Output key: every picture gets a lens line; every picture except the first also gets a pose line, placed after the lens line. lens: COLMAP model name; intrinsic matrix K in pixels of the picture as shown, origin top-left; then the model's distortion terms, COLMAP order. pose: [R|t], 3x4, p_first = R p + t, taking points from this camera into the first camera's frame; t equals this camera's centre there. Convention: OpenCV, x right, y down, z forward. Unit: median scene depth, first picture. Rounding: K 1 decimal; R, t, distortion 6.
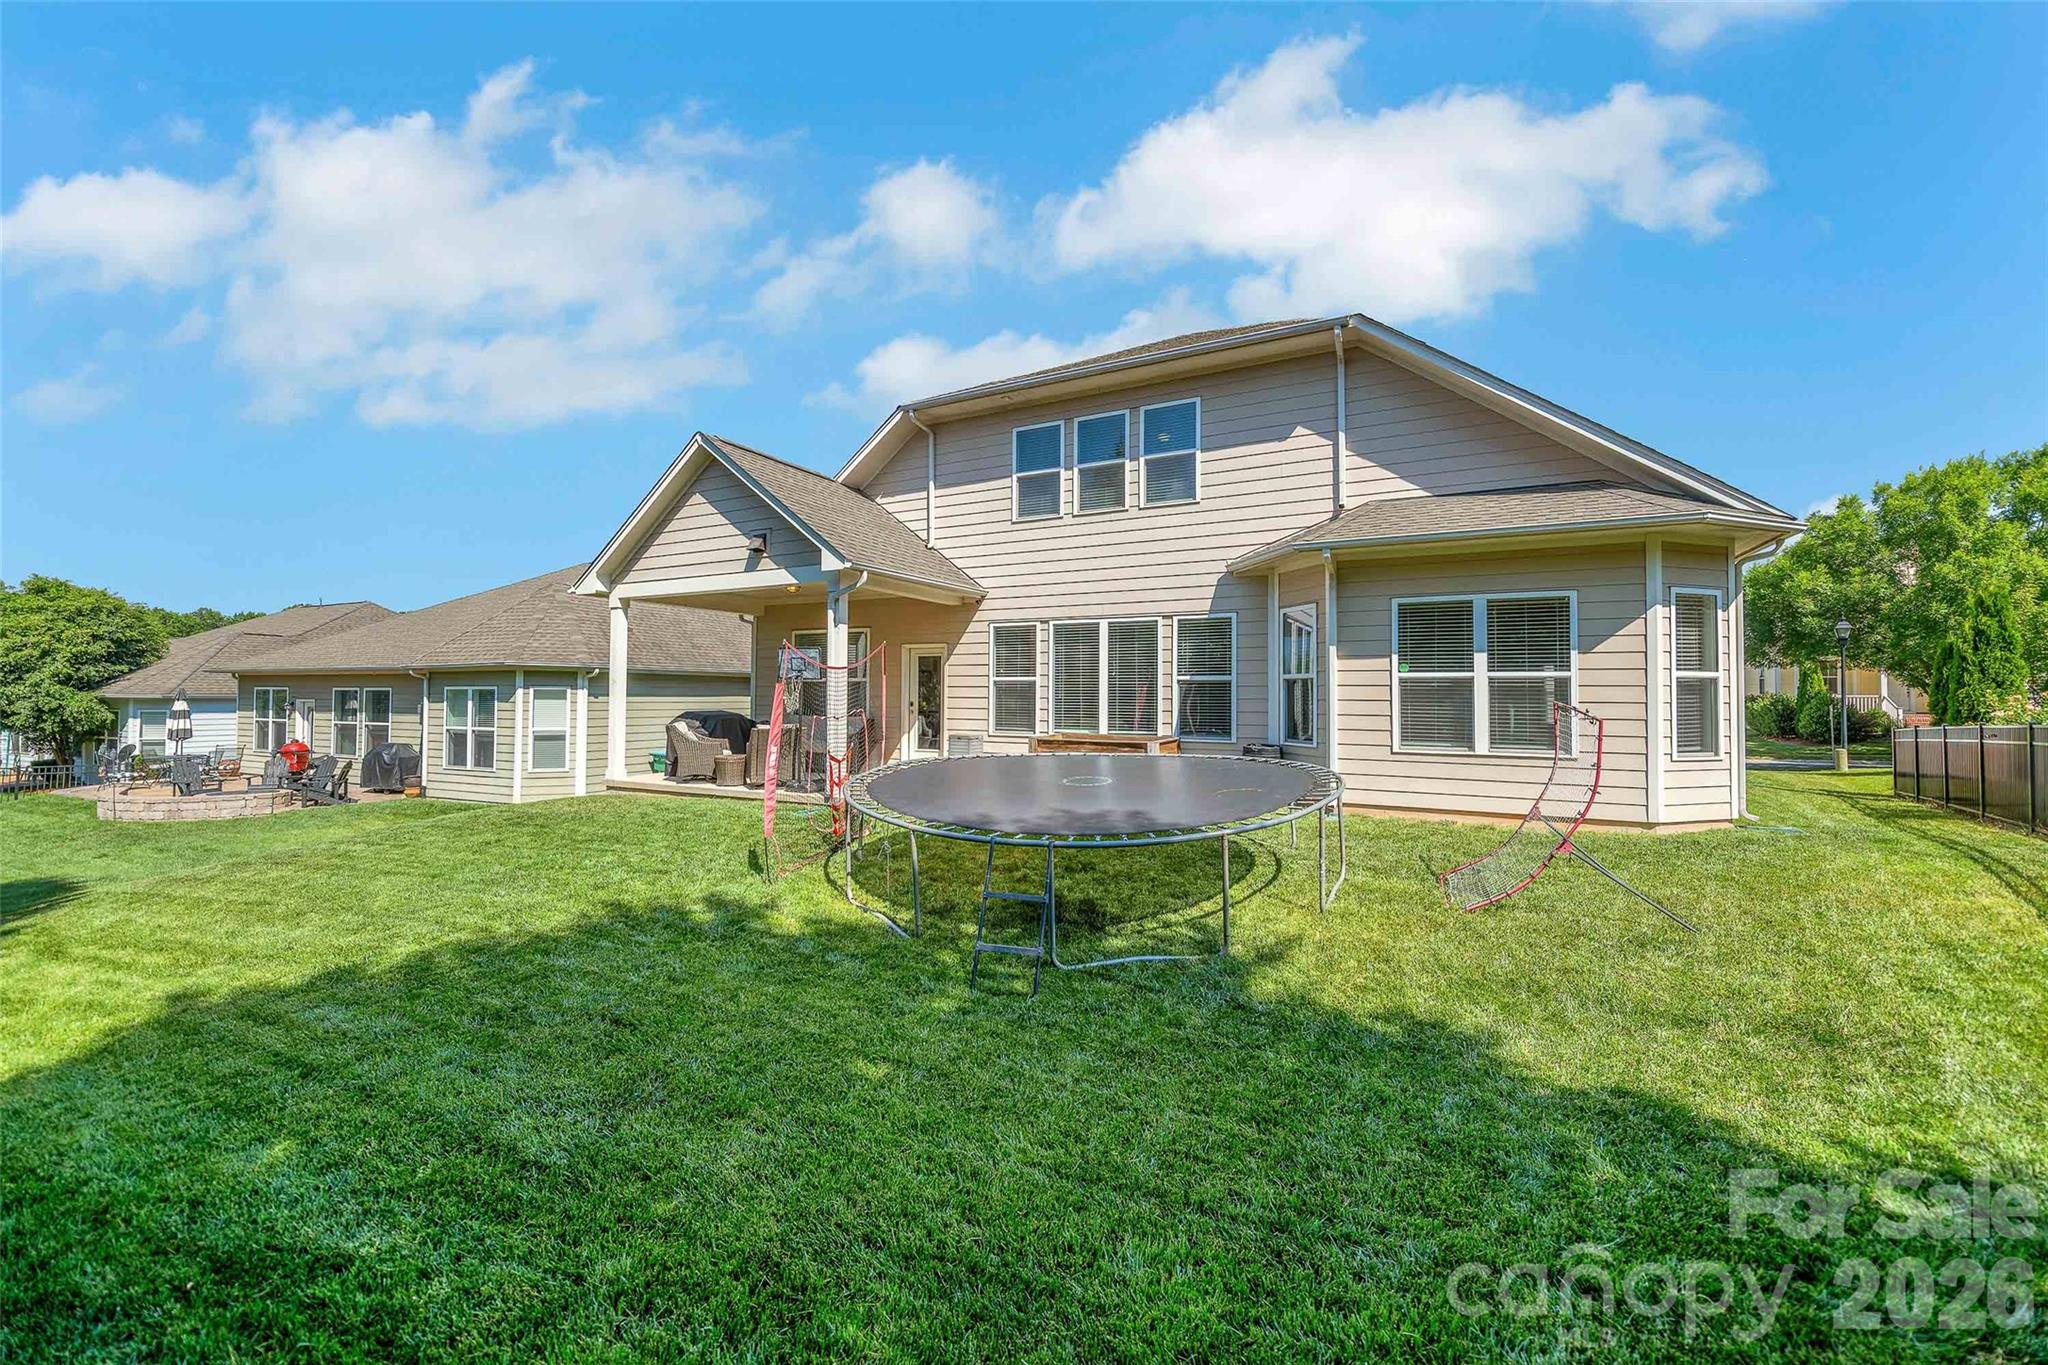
lens RADIAL K [[841.8, 0, 1037.0], [0, 841.8, 659.3], [0, 0, 1]] dist [0.000254, -0.000069]
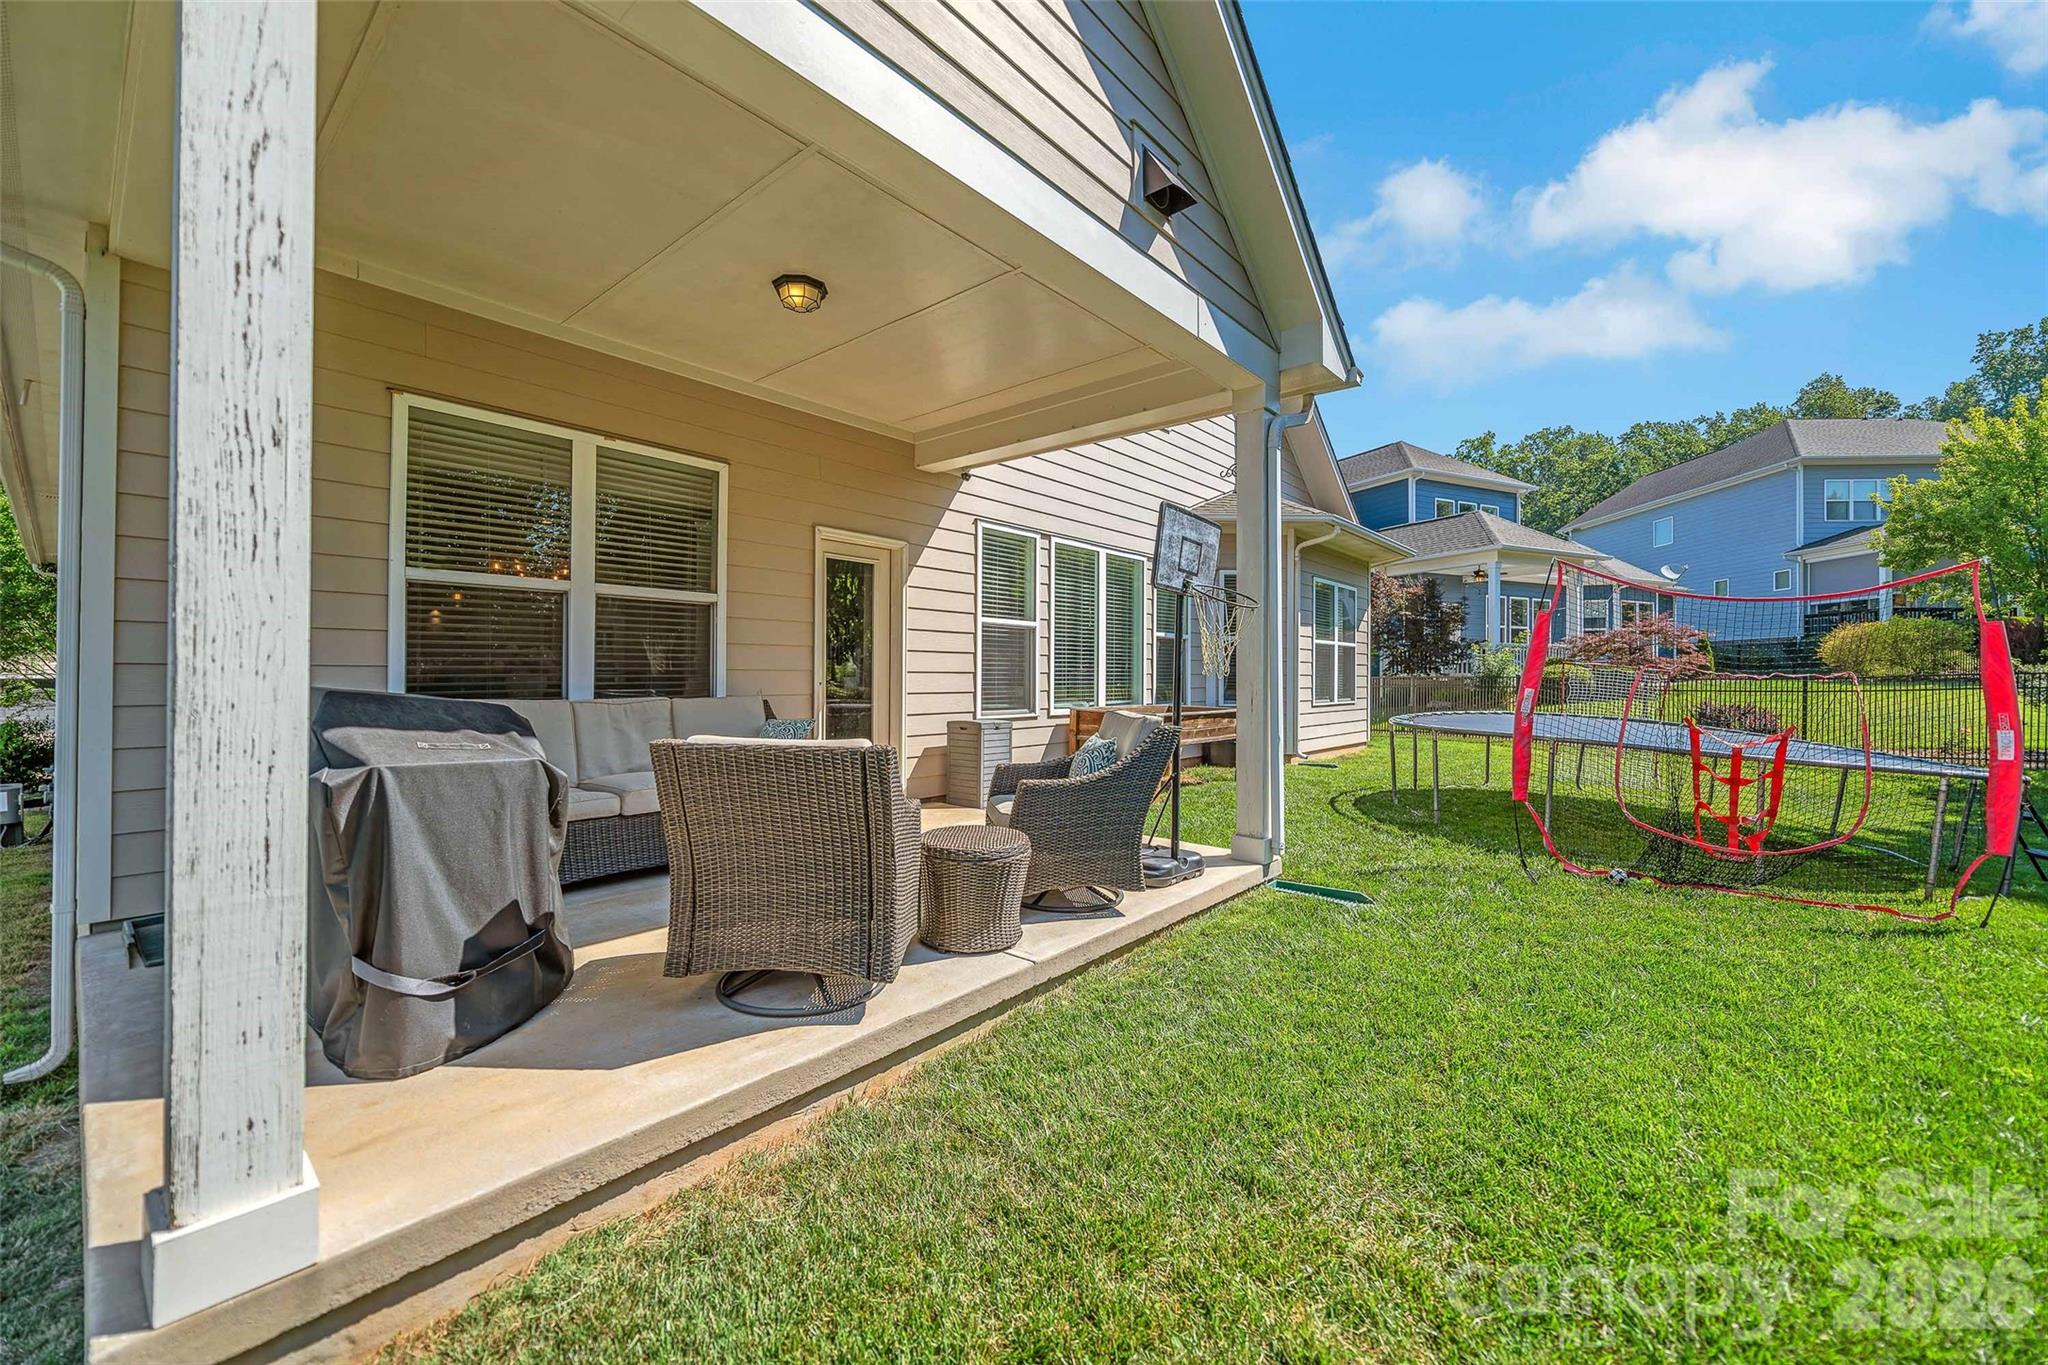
lens RADIAL K [[819.2, 0, 1024.6], [0, 819.2, 662.6], [0, 0, 1]] dist [0.001138, 0.000074]
pose [[0.170654, 0.010879, 0.985271, -0.658887], [-0.041195, 0.999144, -0.003897, 0.058974], [-0.984470, -0.039924, 0.170956, 0.980070]]
